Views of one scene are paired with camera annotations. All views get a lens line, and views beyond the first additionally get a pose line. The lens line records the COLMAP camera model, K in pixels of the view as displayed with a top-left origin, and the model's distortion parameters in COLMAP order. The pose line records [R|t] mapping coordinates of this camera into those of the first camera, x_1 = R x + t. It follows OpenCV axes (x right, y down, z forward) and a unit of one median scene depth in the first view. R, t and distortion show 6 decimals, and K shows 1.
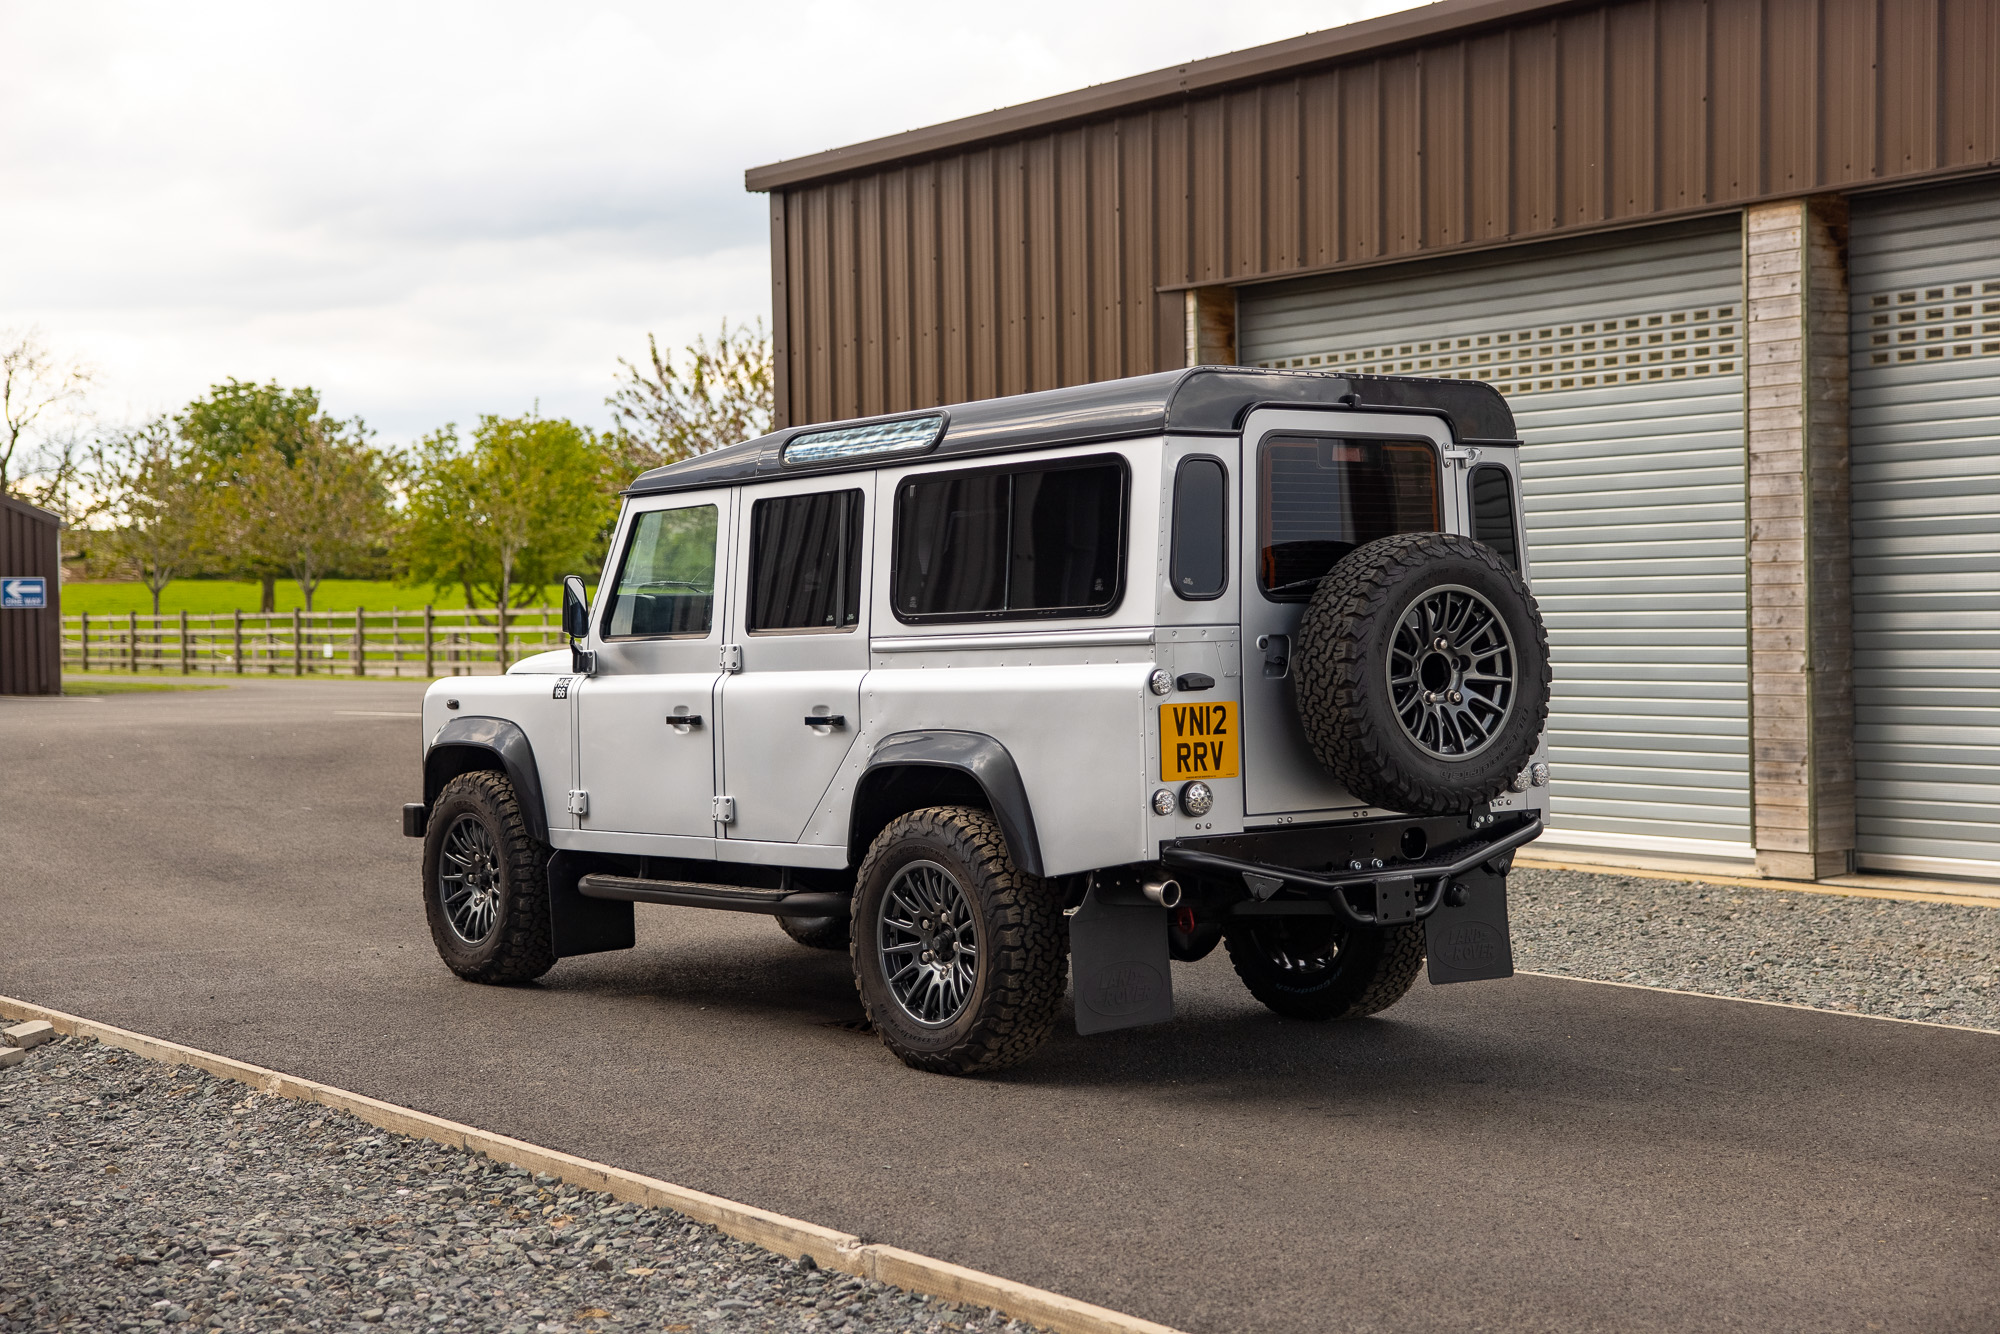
lens RADIAL K [[2859.7, 0, 1000.0], [0, 2859.7, 667.0], [0, 0, 1]] dist [0.108231, 0.051728]
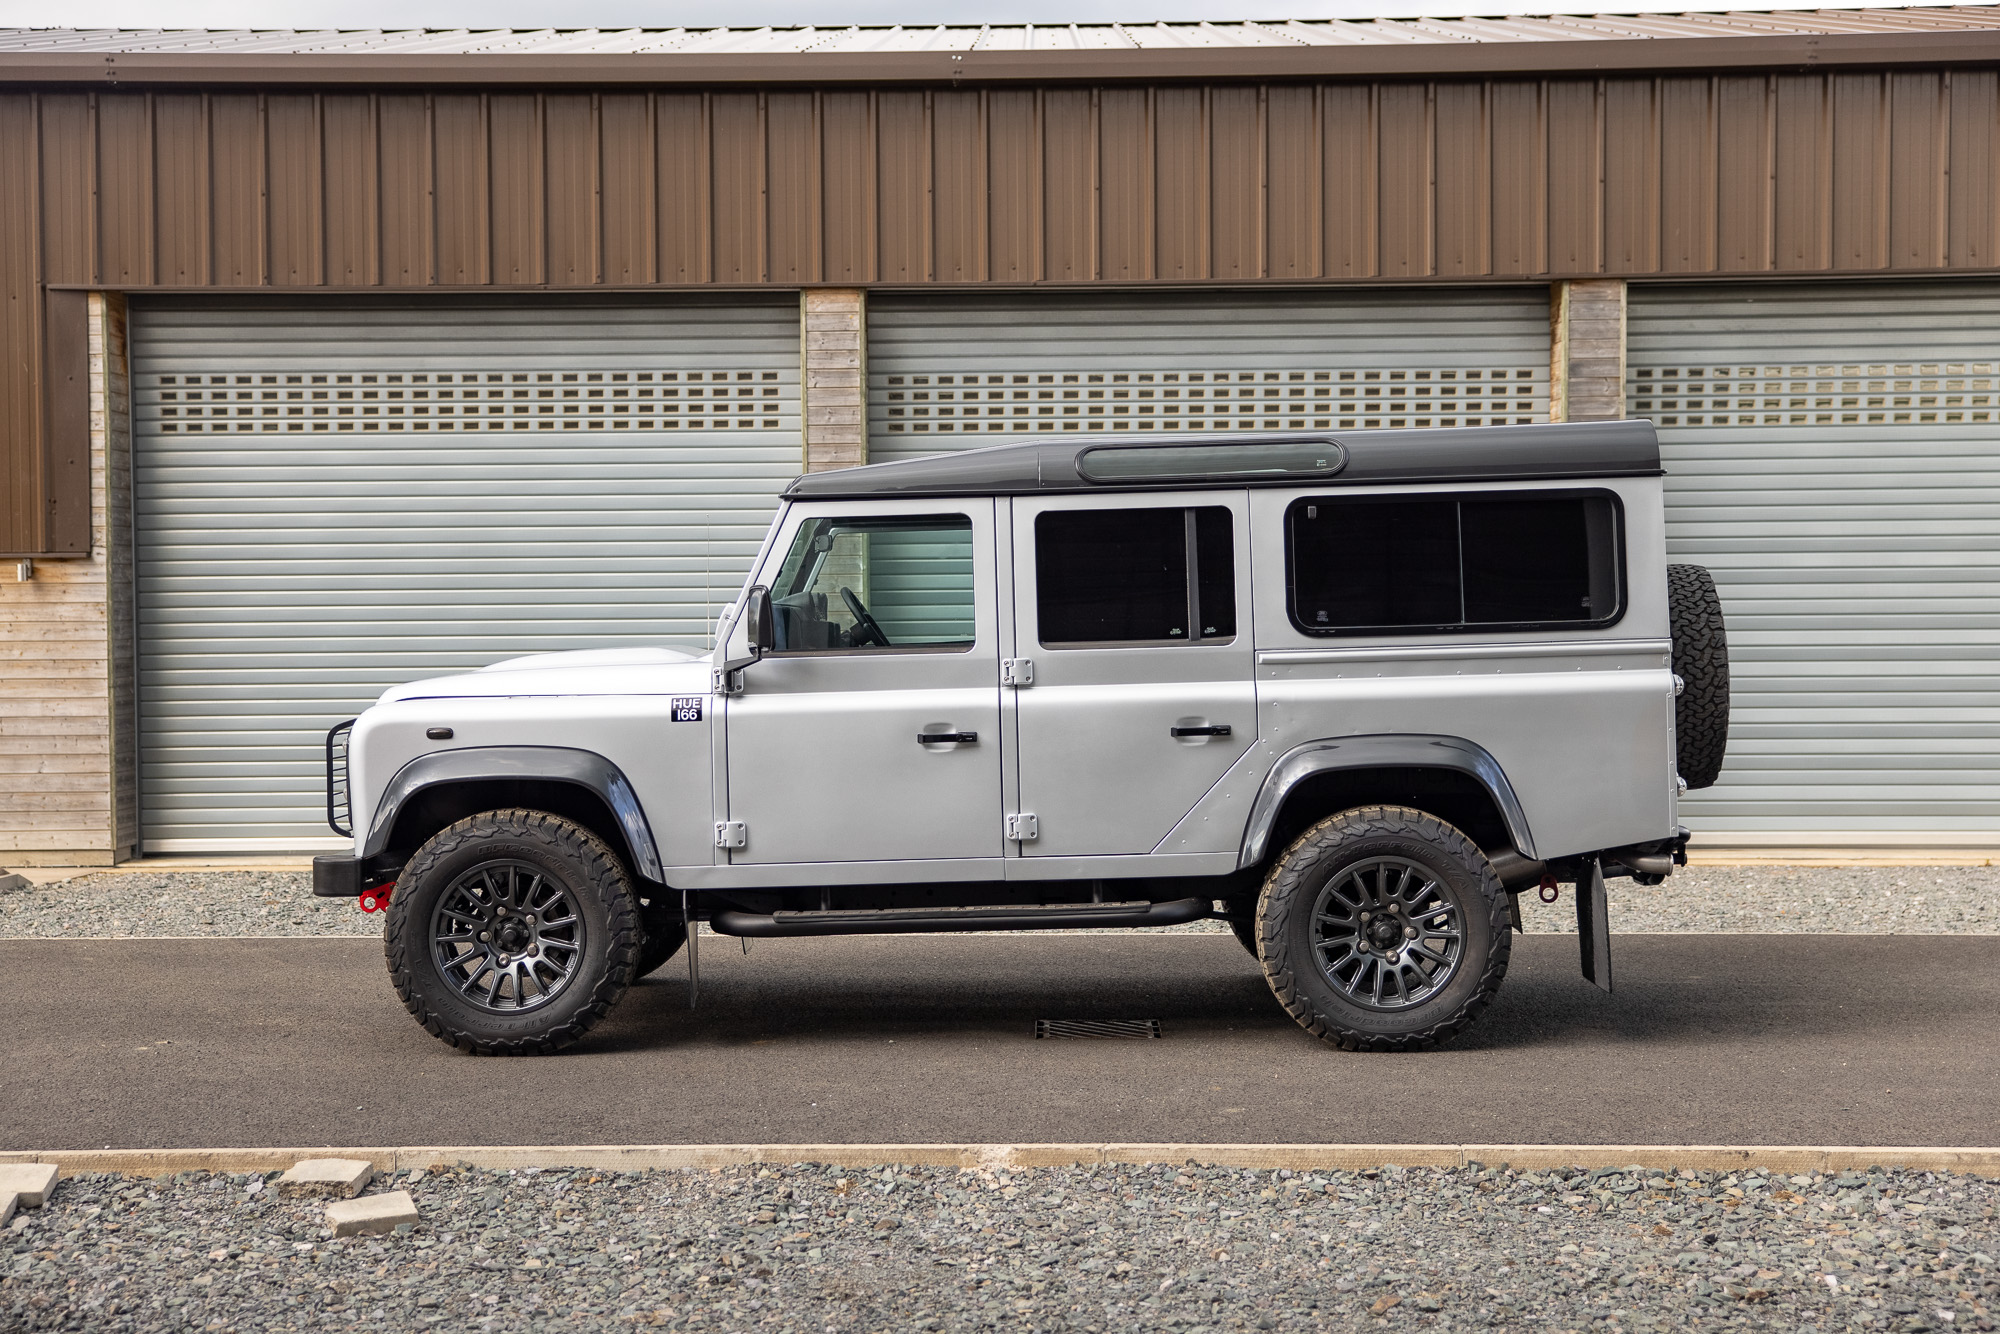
lens RADIAL K [[2536.4, 0, 1000.0], [0, 2536.4, 667.0], [0, 0, 1]] dist [0.091410, -0.020341]
pose [[0.620801, -0.005632, 0.783948, -0.883313], [0.014362, 0.999888, -0.004189, -0.001565], [-0.783836, 0.013860, 0.620813, 0.529451]]
